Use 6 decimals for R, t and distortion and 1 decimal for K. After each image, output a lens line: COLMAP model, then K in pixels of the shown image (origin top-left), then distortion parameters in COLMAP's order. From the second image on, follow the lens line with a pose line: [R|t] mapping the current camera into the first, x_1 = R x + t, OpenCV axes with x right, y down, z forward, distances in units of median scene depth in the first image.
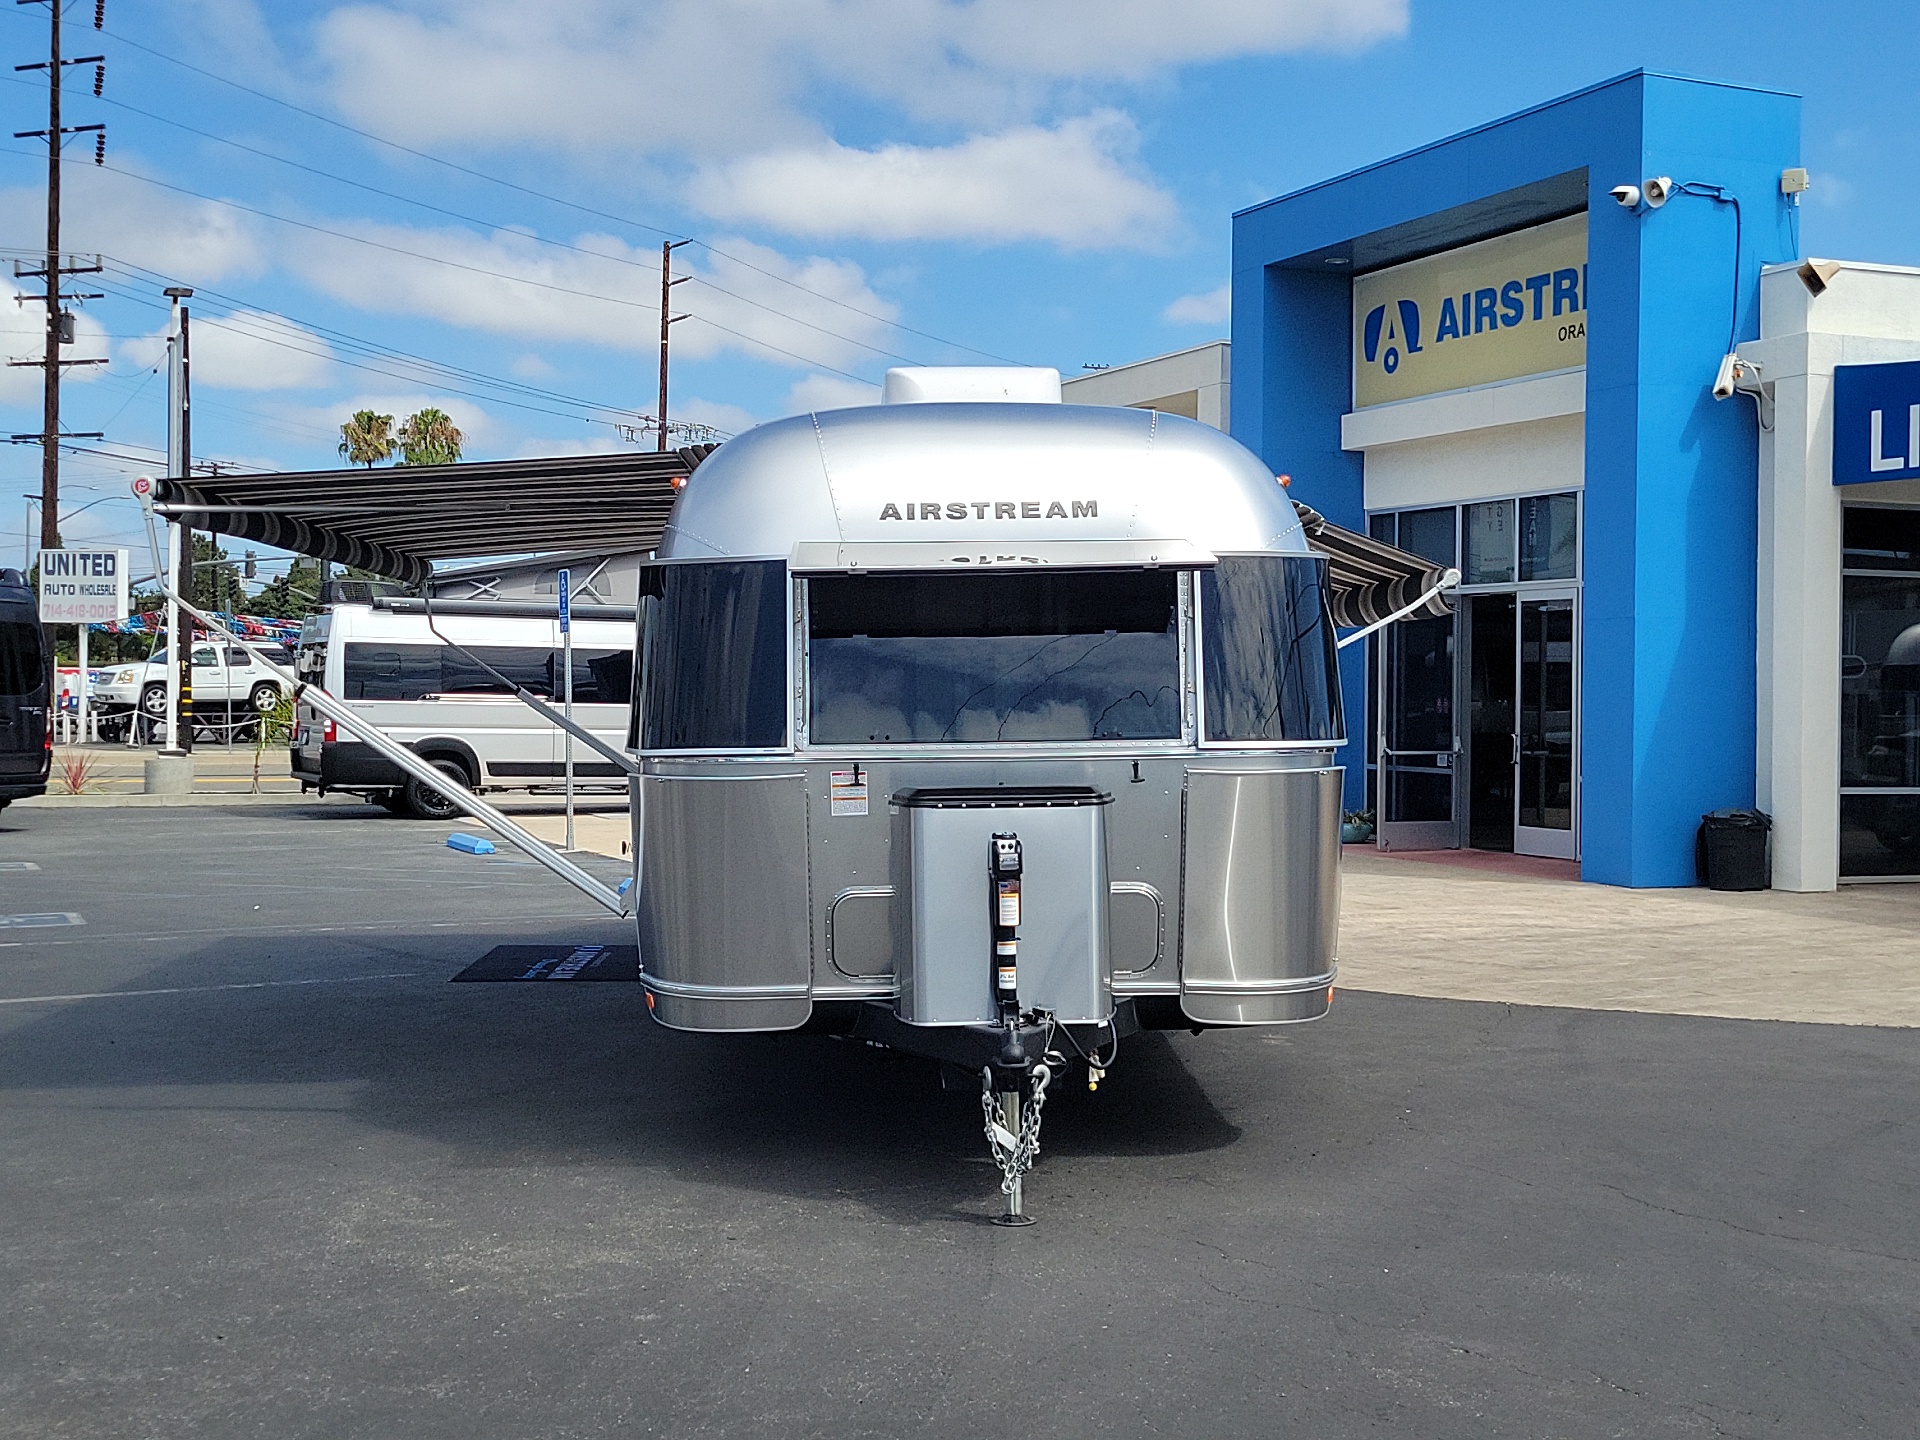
lens RADIAL K [[2473.5, 0, 960.0], [0, 2473.5, 720.0], [0, 0, 1]] dist [0.058594, -0.006530]
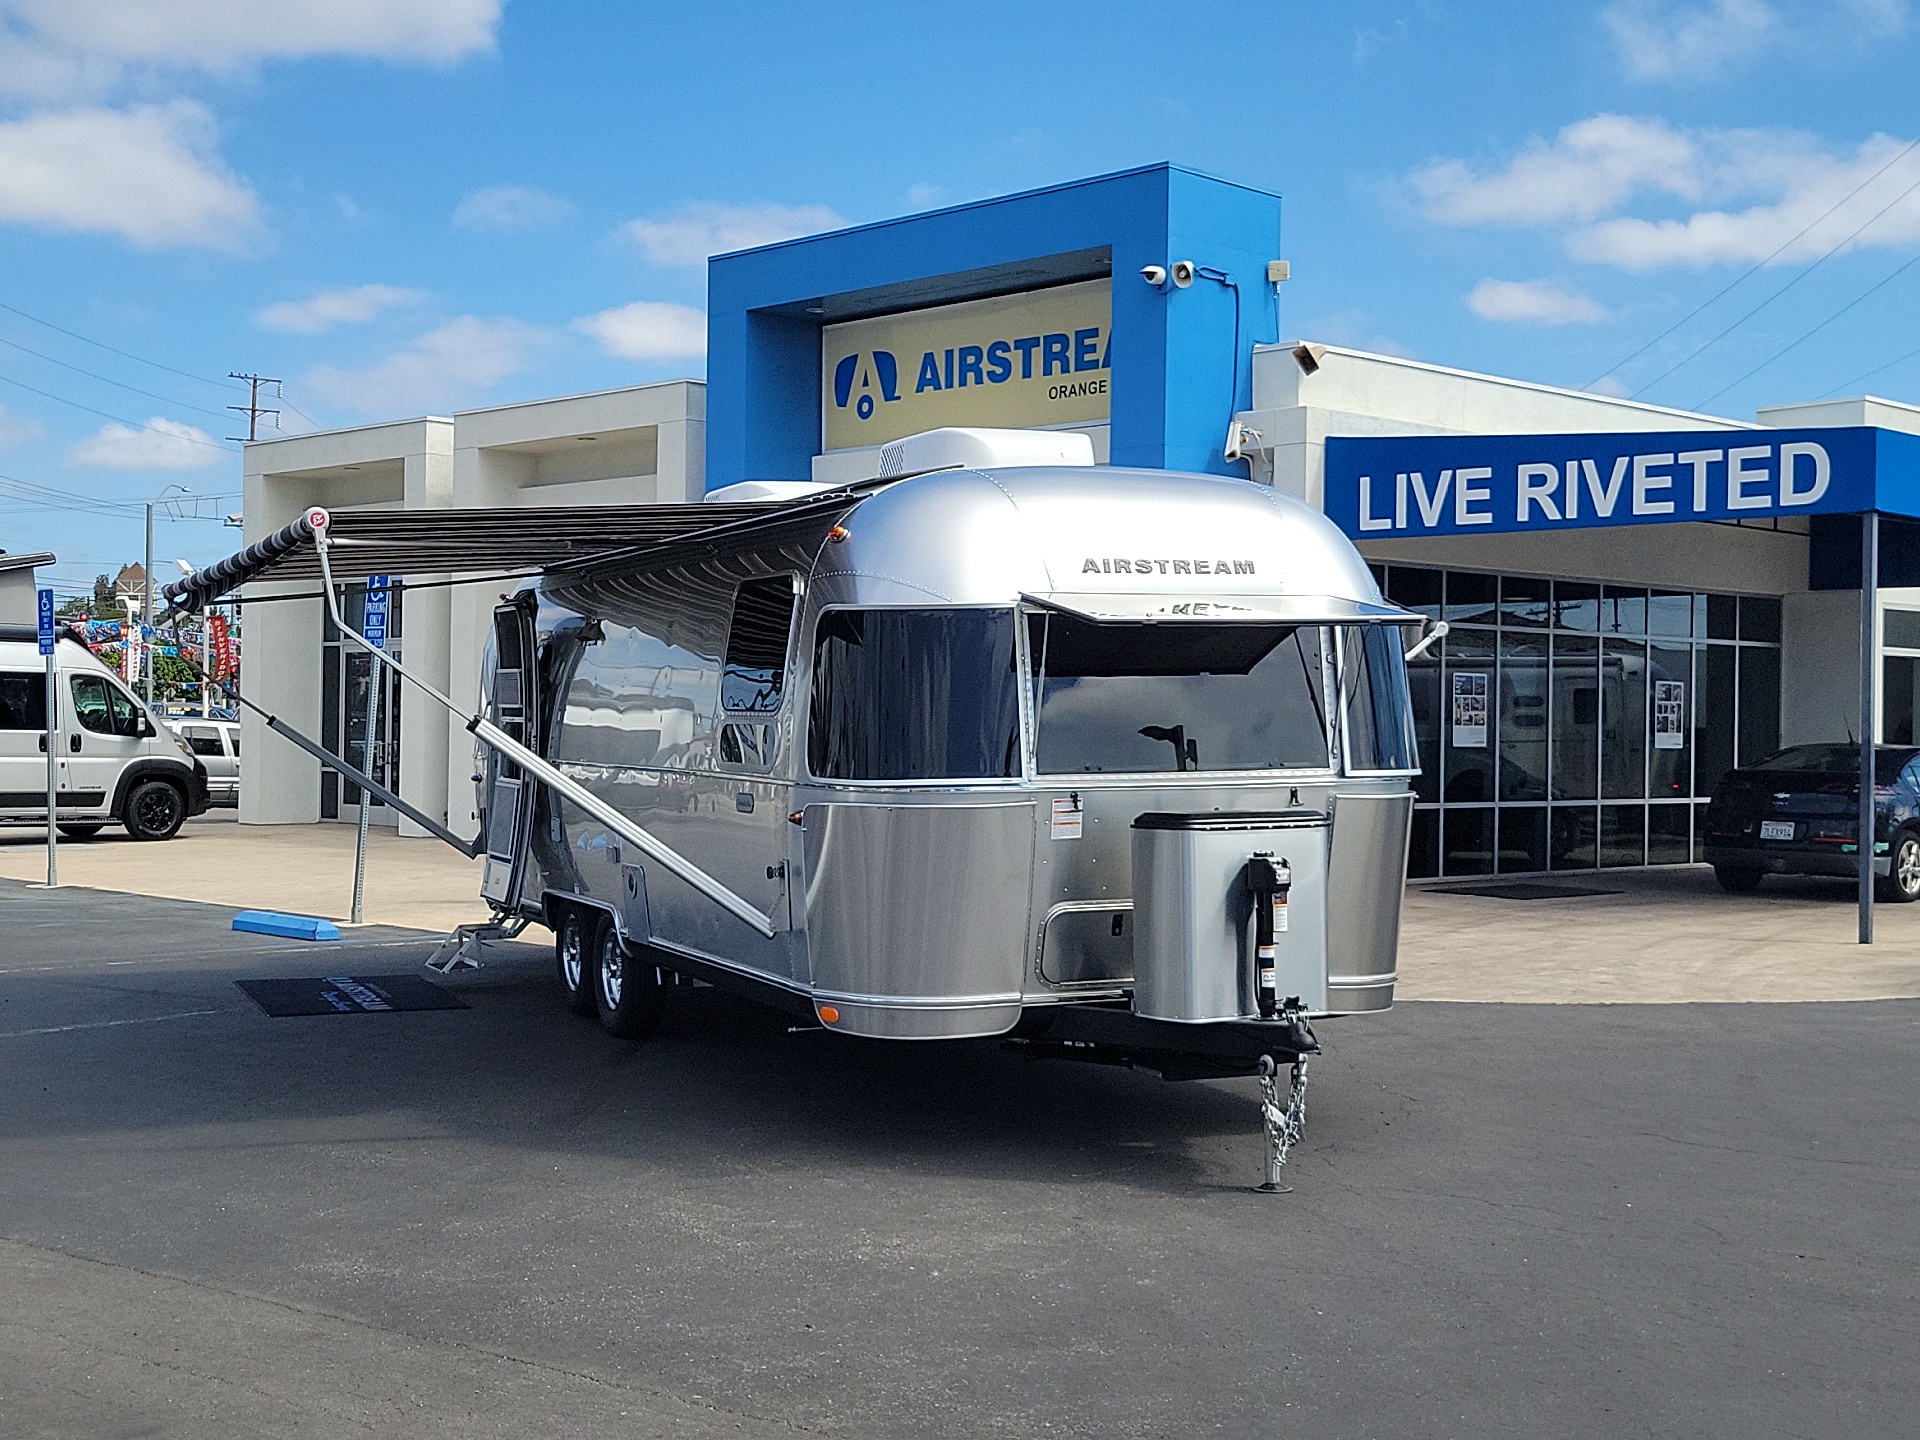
lens RADIAL K [[2473.3, 0, 955.5], [0, 2473.3, 745.7], [0, 0, 1]] dist [0.057962, 0.015532]
pose [[0.940121, -0.001368, 0.340838, -0.193914], [0.000918, 0.999998, 0.001483, -0.002013], [-0.340839, -0.001081, 0.940121, -0.011244]]
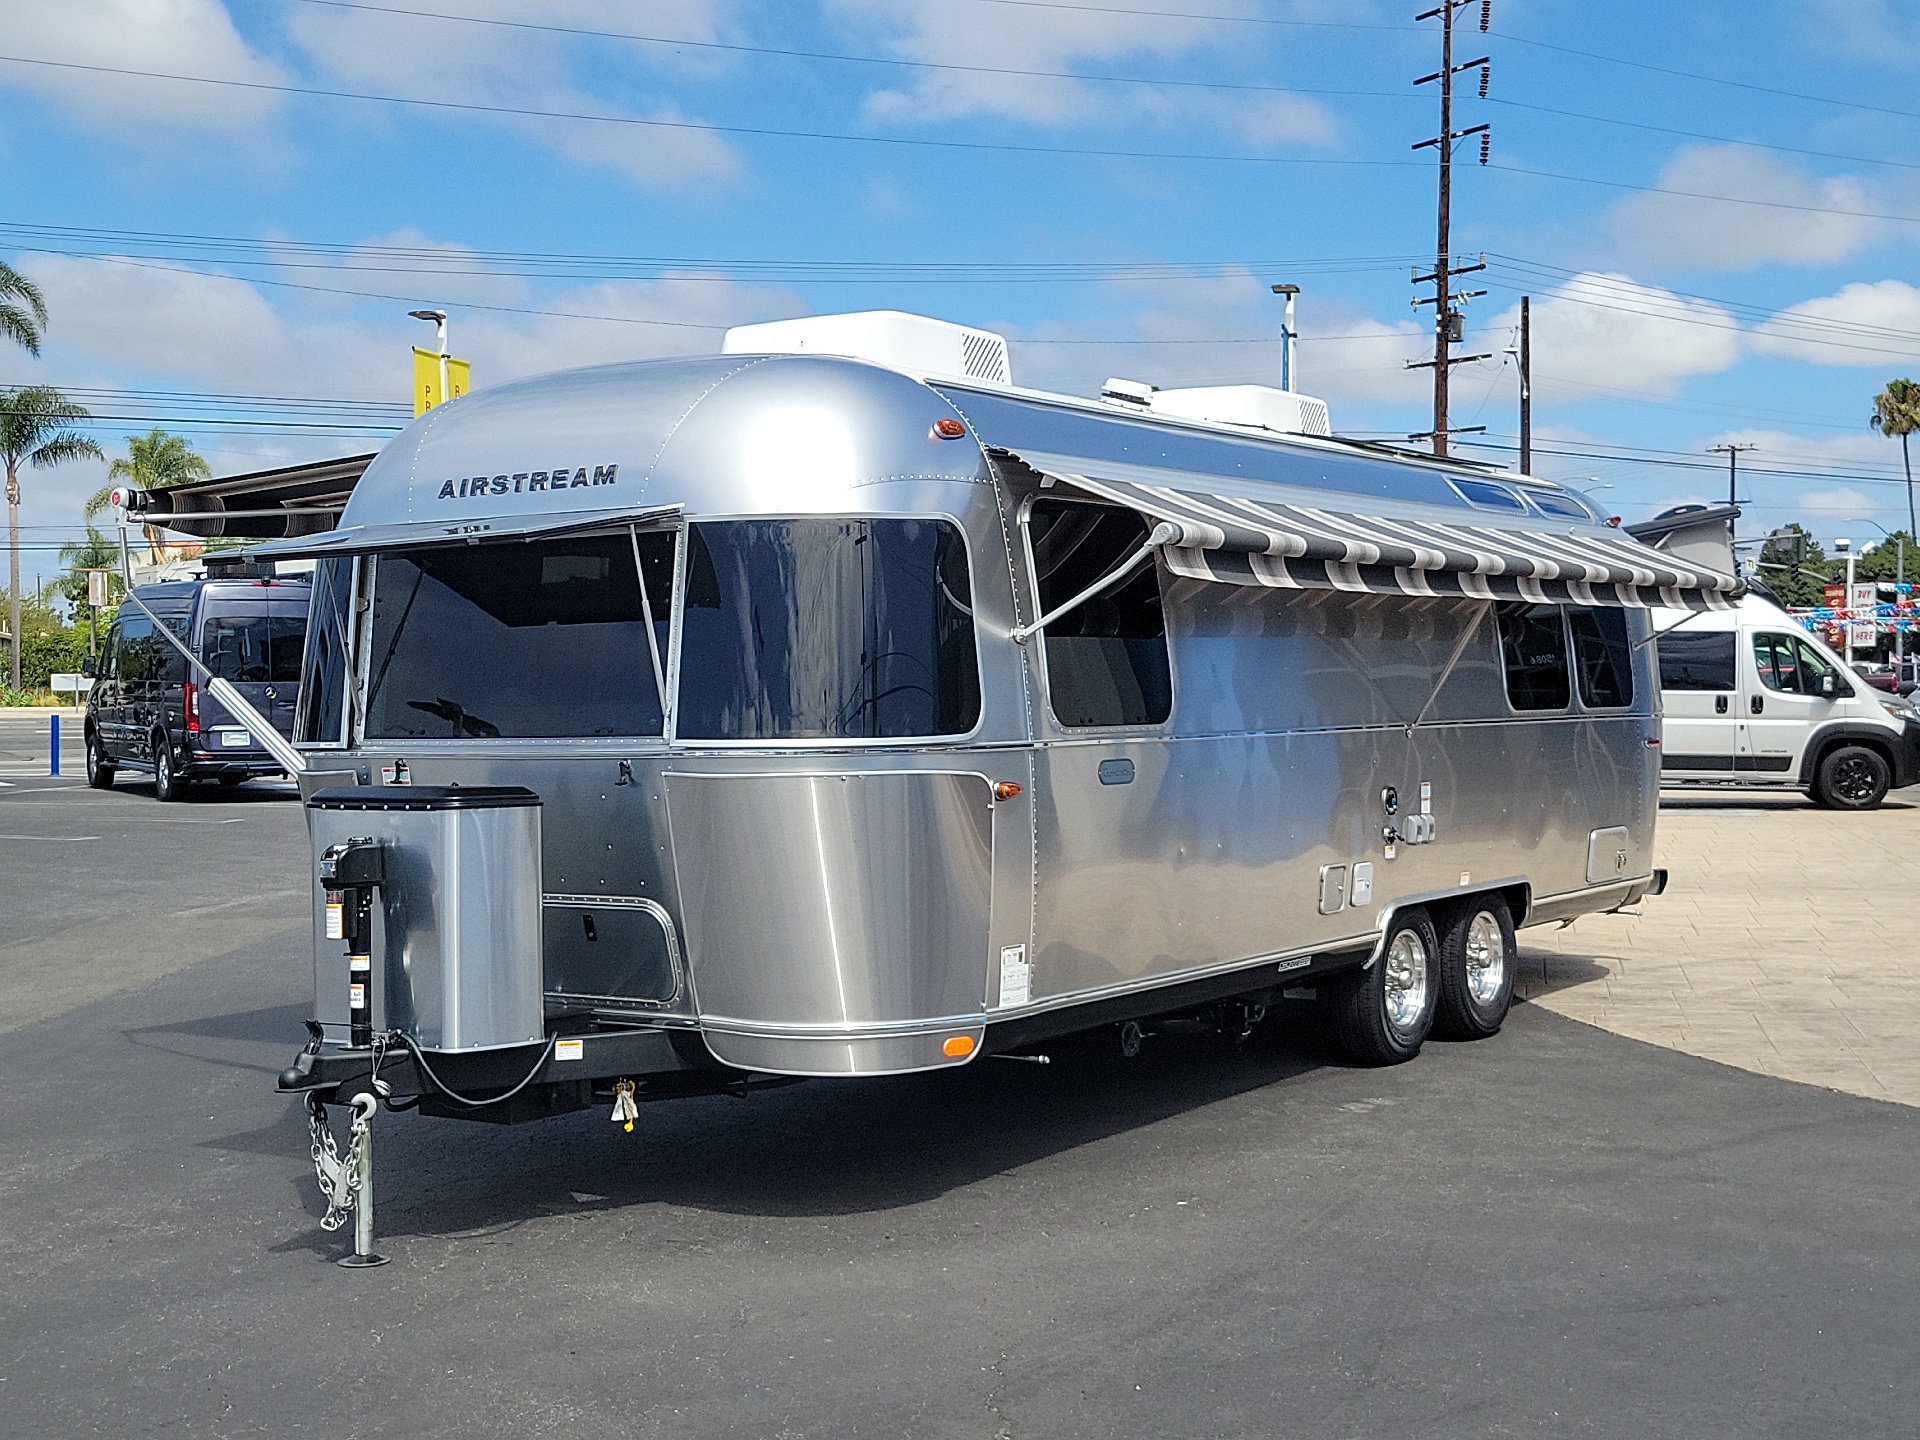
lens RADIAL K [[2473.3, 0, 955.5], [0, 2473.3, 745.7], [0, 0, 1]] dist [0.057962, 0.015532]
pose [[0.810589, 0.010307, -0.585525, 0.281125], [-0.000831, 0.999864, 0.016451, -0.001324], [0.585615, -0.012848, 0.810488, 0.148119]]
